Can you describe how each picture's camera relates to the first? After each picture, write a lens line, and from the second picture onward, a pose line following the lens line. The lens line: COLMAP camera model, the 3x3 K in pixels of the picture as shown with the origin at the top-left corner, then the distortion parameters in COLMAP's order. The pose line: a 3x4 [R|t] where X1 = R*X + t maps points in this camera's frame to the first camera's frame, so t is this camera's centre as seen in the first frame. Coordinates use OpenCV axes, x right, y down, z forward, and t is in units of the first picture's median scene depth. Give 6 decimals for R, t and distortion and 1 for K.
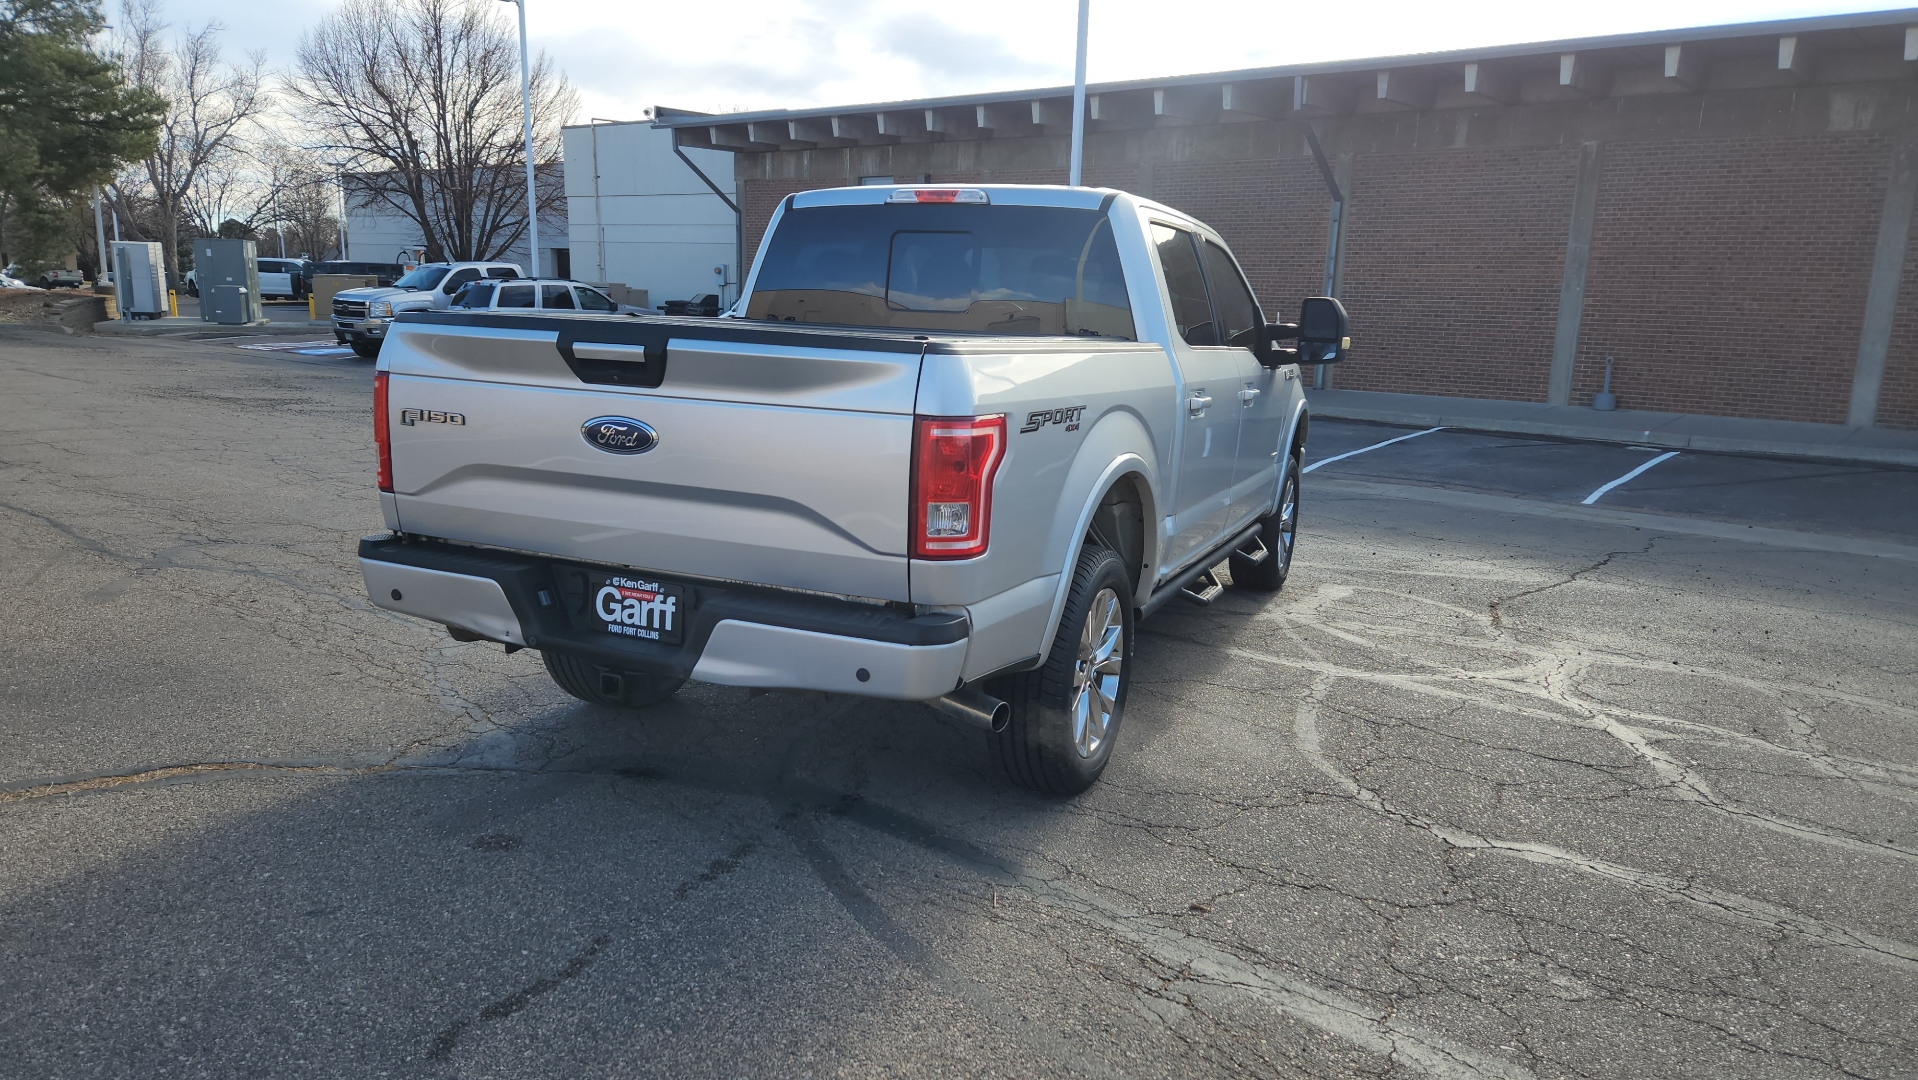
lens RADIAL K [[1274.1, 0, 941.8], [0, 1274.1, 550.2], [0, 0, 1]] dist [0.076638, -0.056773]
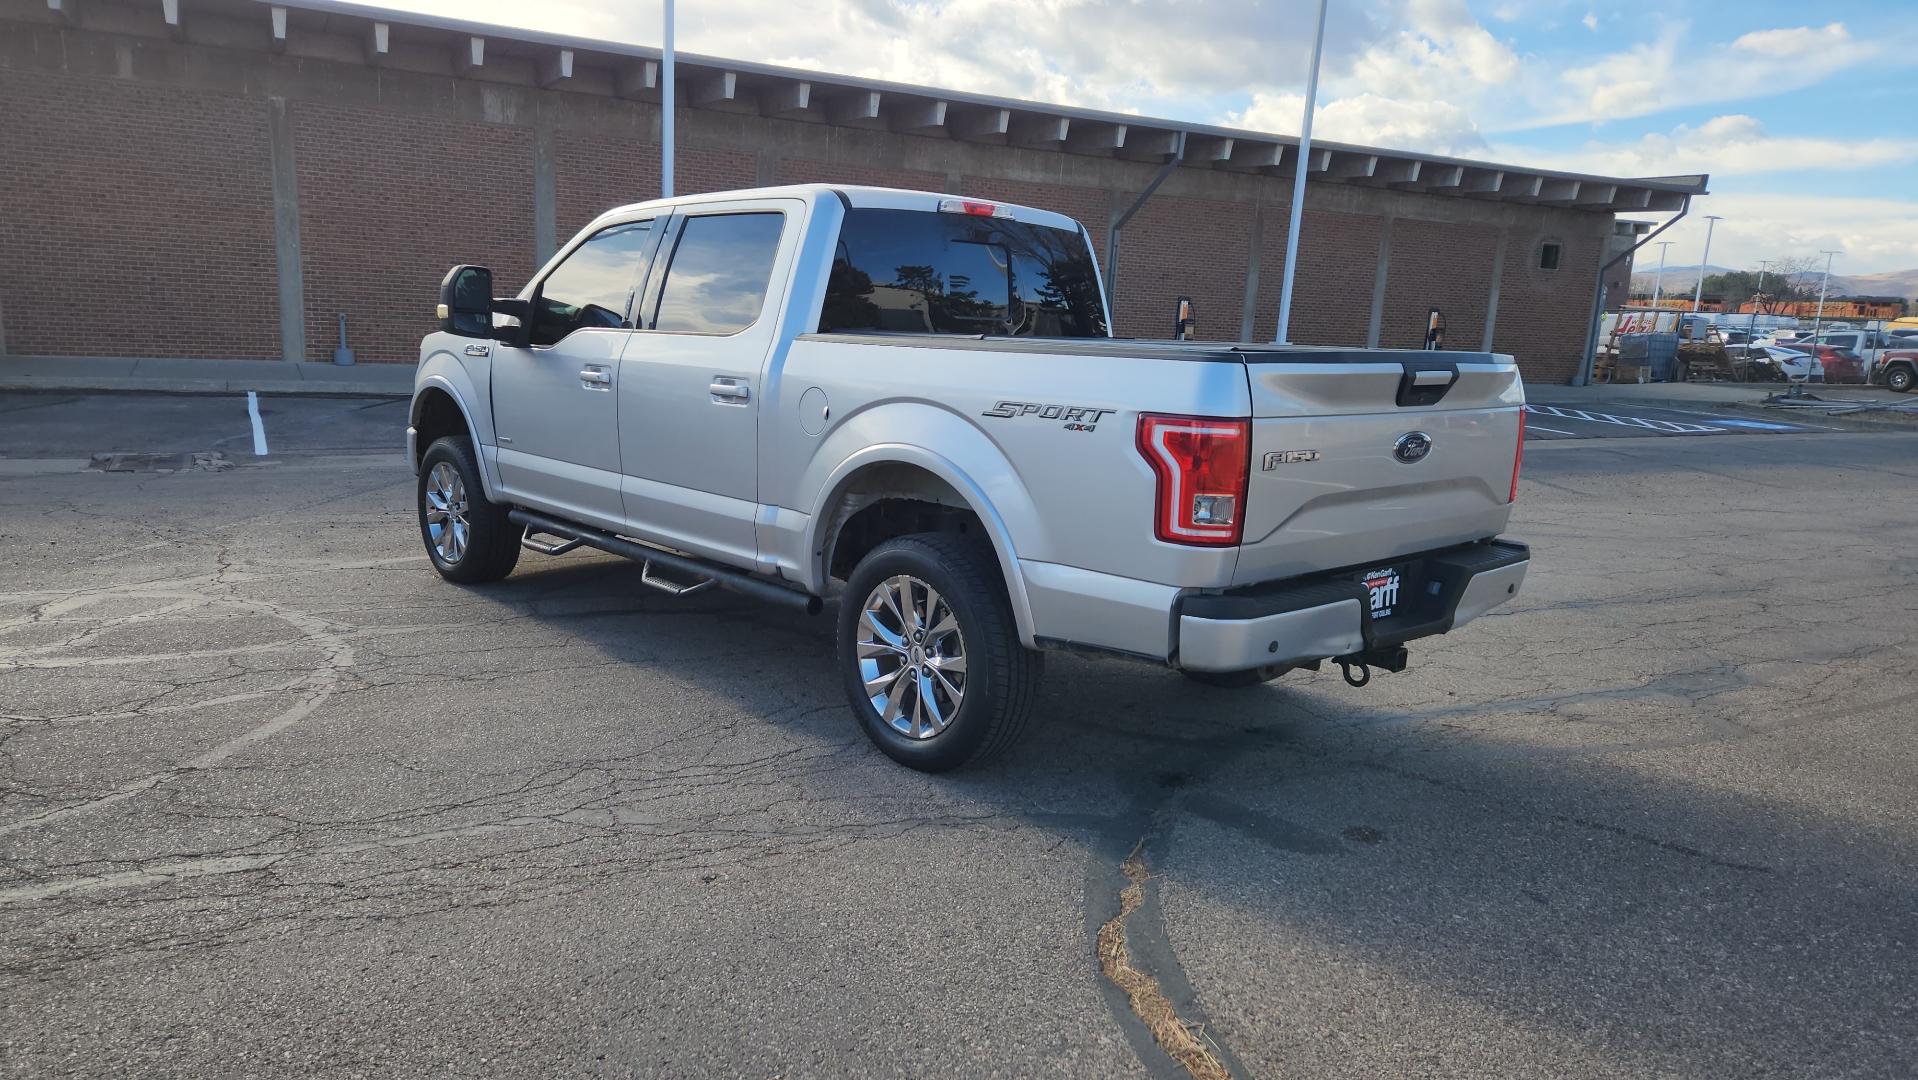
lens RADIAL K [[1277.5, 0, 921.5], [0, 1277.5, 548.9], [0, 0, 1]] dist [0.078141, -0.060381]
pose [[0.398659, -0.187440, 0.897740, -1.047880], [0.147858, 0.979221, 0.138794, -0.158987], [-0.905102, 0.077407, 0.418090, 0.634081]]
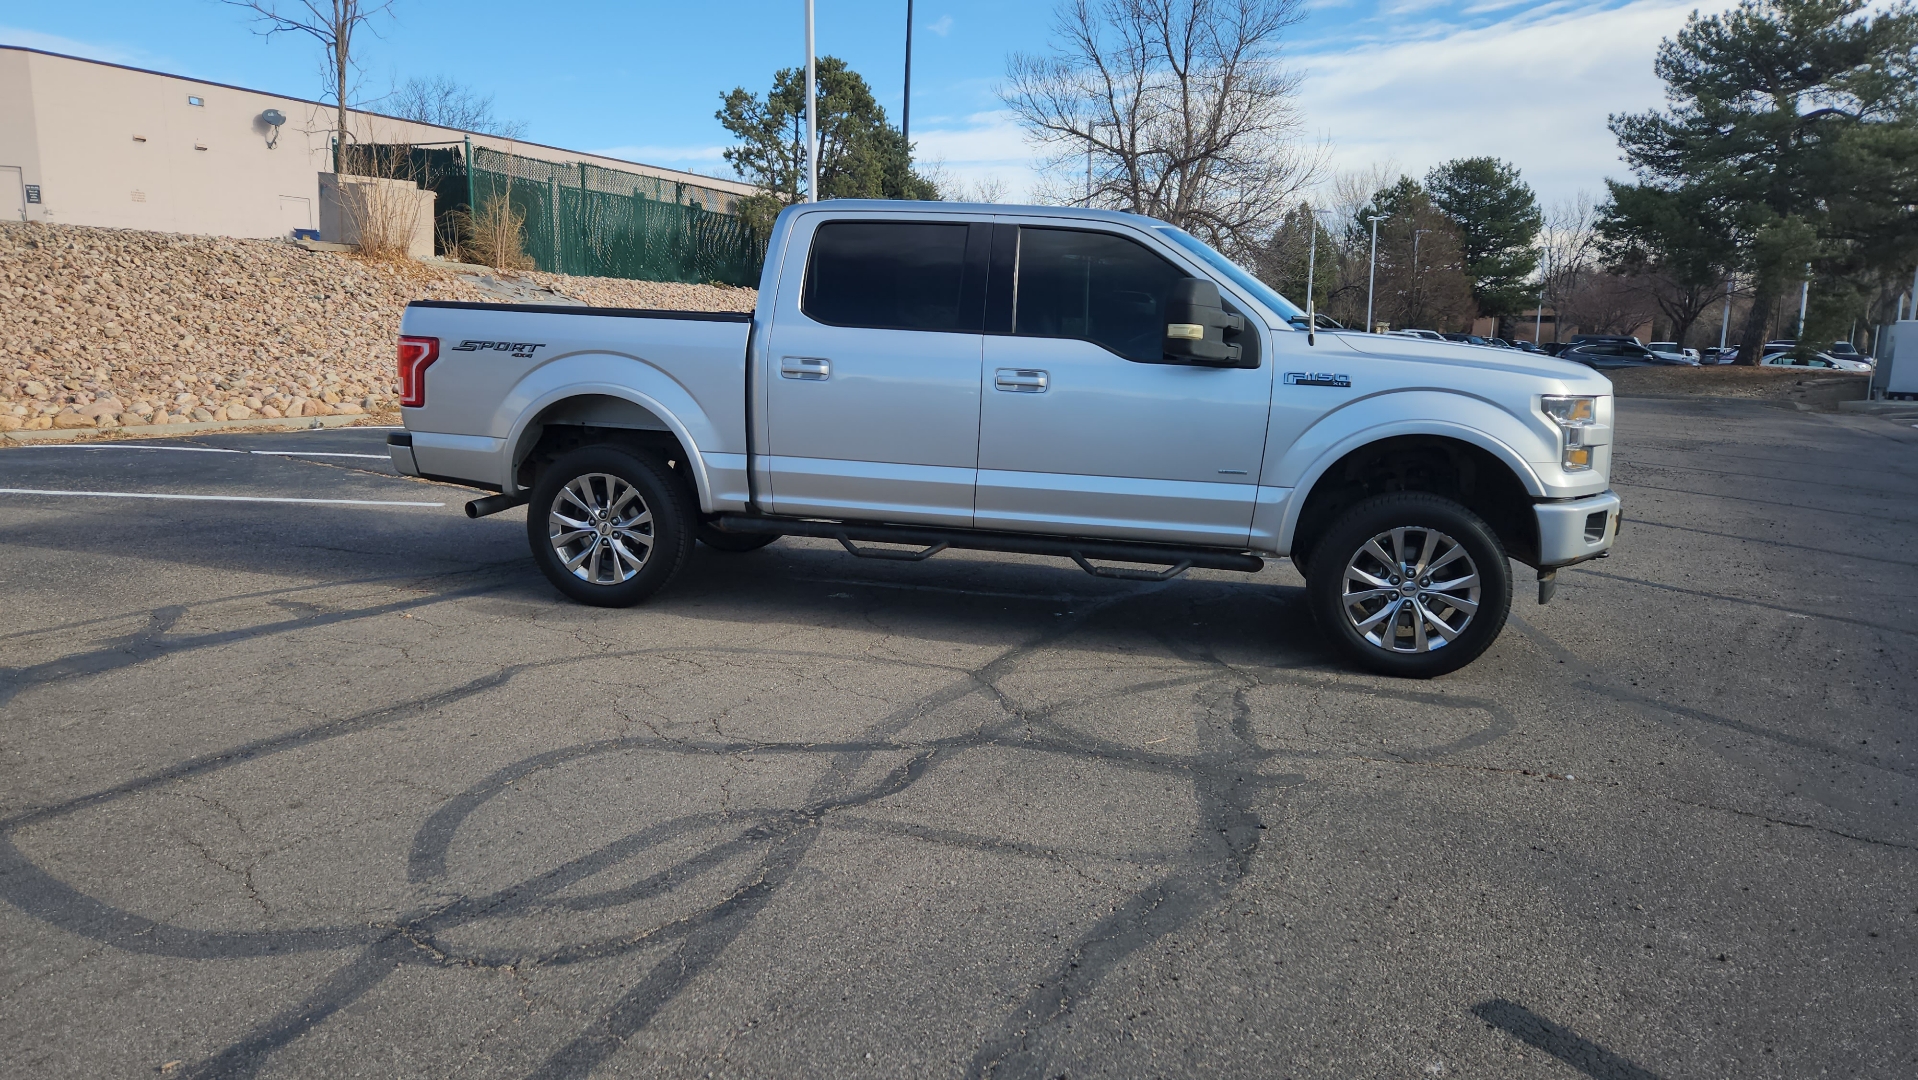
lens RADIAL K [[1287.2, 0, 937.1], [0, 1287.2, 549.2], [0, 0, 1]] dist [0.075441, -0.060303]
pose [[0.210756, 0.134171, -0.968287, 1.441932], [-0.206313, 0.974329, 0.090102, -0.085582], [0.955519, 0.180781, 0.233027, 0.879890]]
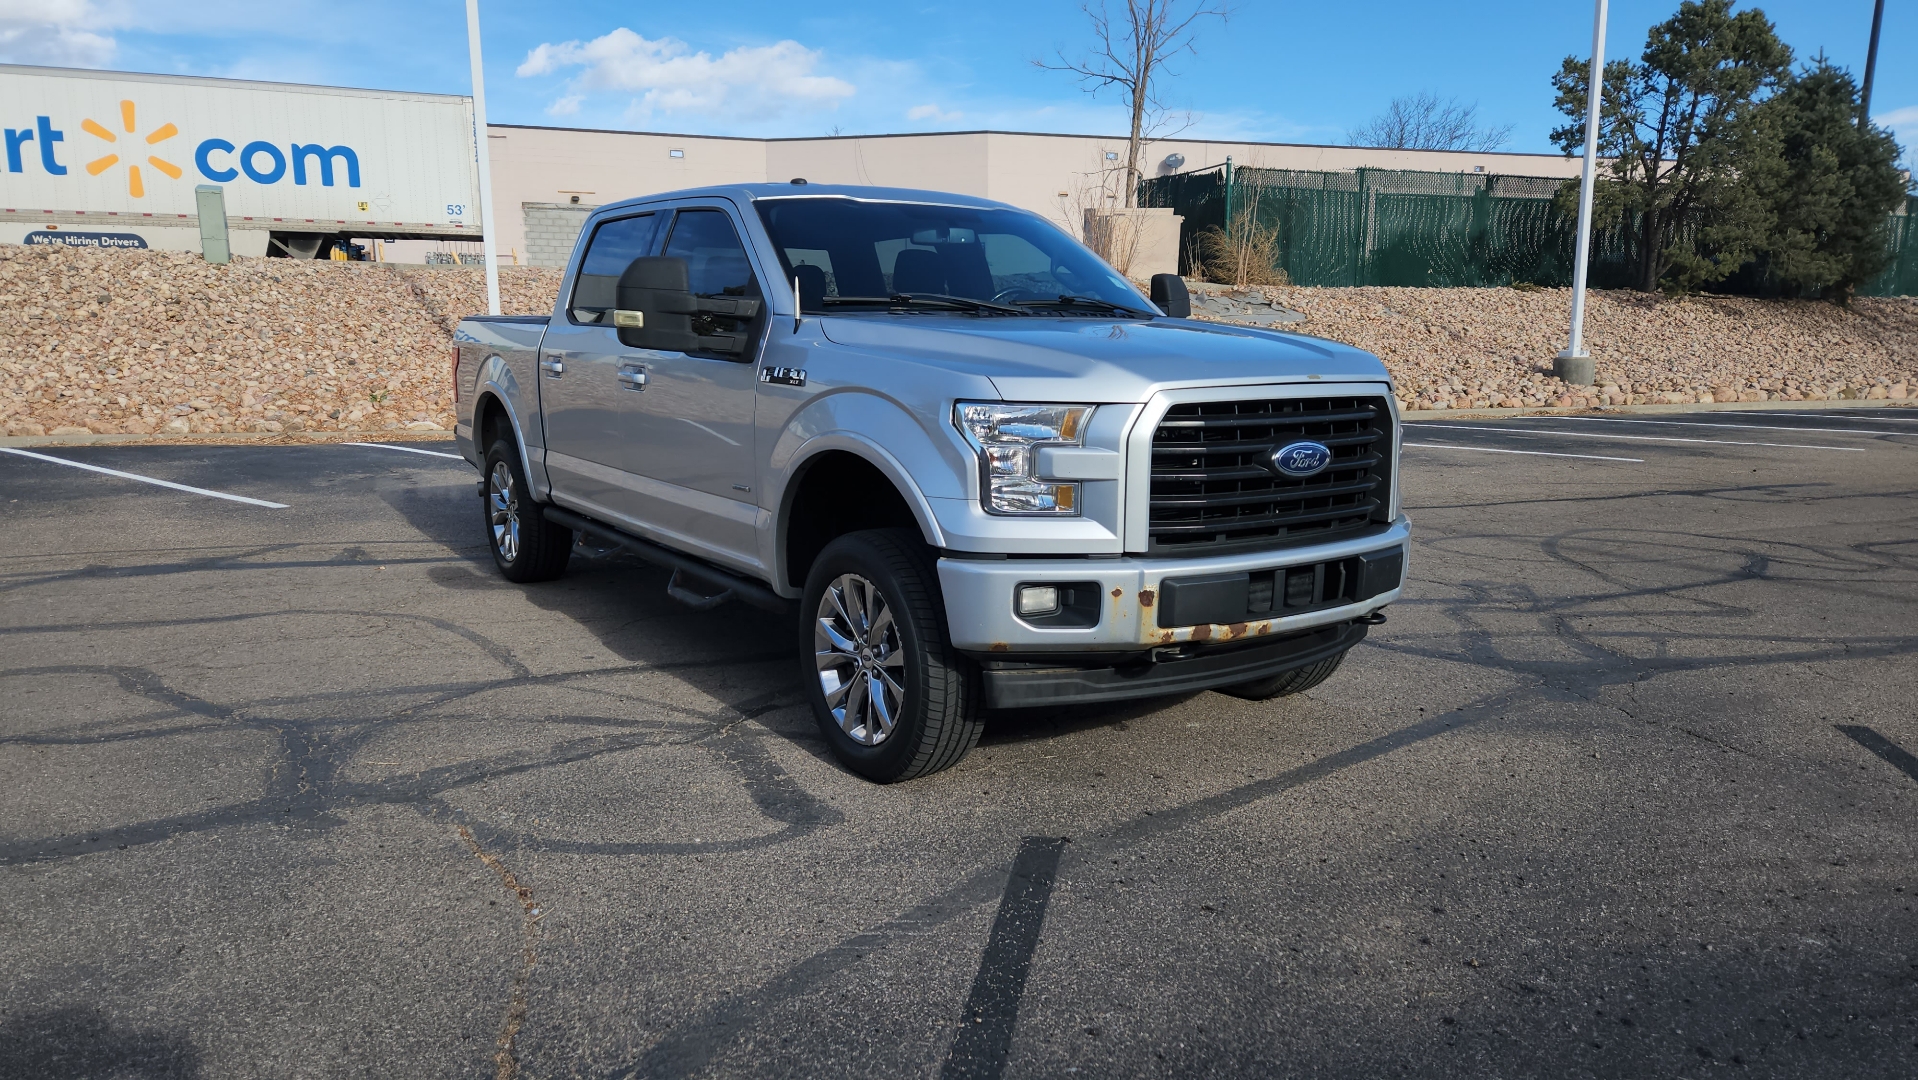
lens RADIAL K [[1281.5, 0, 937.9], [0, 1281.5, 573.1], [0, 0, 1]] dist [0.073142, -0.060812]
pose [[-0.523279, 0.119736, -0.843708, 1.100100], [-0.183283, 0.951094, 0.248650, -0.308702], [0.832218, 0.284751, -0.475742, 1.989814]]
